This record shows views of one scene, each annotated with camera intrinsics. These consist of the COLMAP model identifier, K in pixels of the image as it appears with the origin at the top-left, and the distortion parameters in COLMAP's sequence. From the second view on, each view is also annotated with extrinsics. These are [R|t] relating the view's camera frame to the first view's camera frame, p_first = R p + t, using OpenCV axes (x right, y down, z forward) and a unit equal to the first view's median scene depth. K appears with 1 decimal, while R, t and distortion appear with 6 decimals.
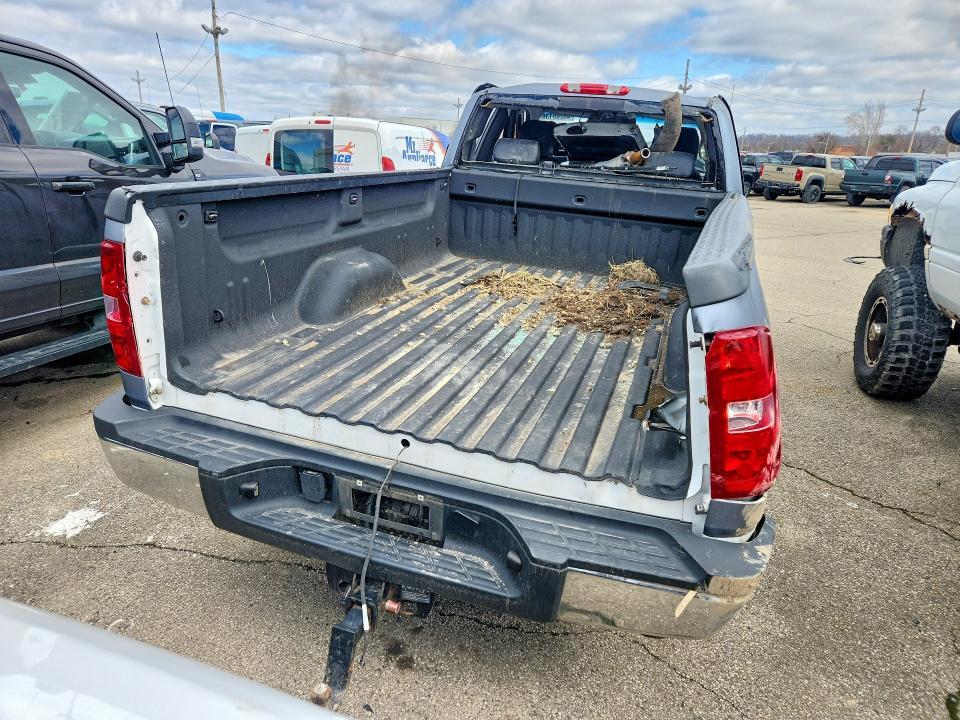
lens RADIAL K [[621.2, 0, 480.0], [0, 621.2, 360.0], [0, 0, 1]] dist [0.084741, -0.068668]
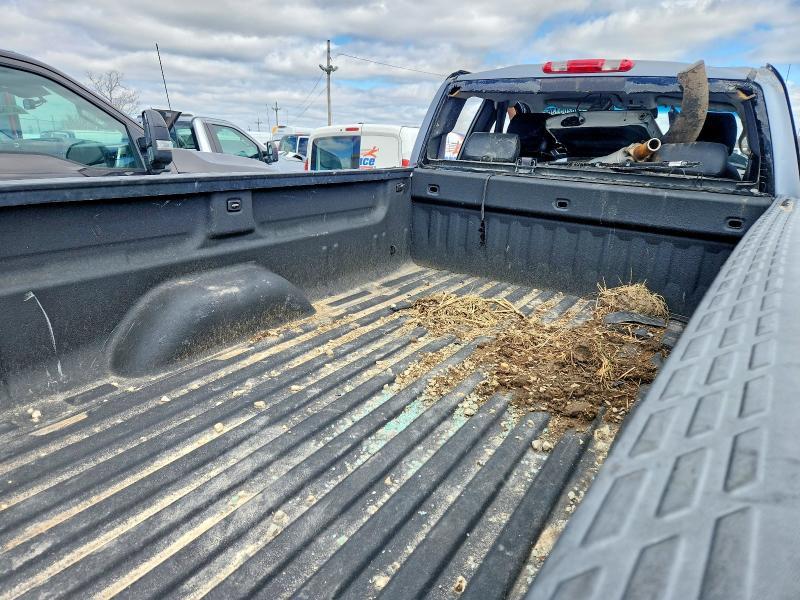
lens RADIAL K [[517.7, 0, 400.0], [0, 517.7, 300.0], [0, 0, 1]] dist [0.084741, -0.068668]
pose [[0.969765, 0.050678, -0.238720, 0.129068], [-0.063323, 0.996951, -0.045598, -0.094989], [0.235681, 0.059336, 0.970017, 0.326641]]
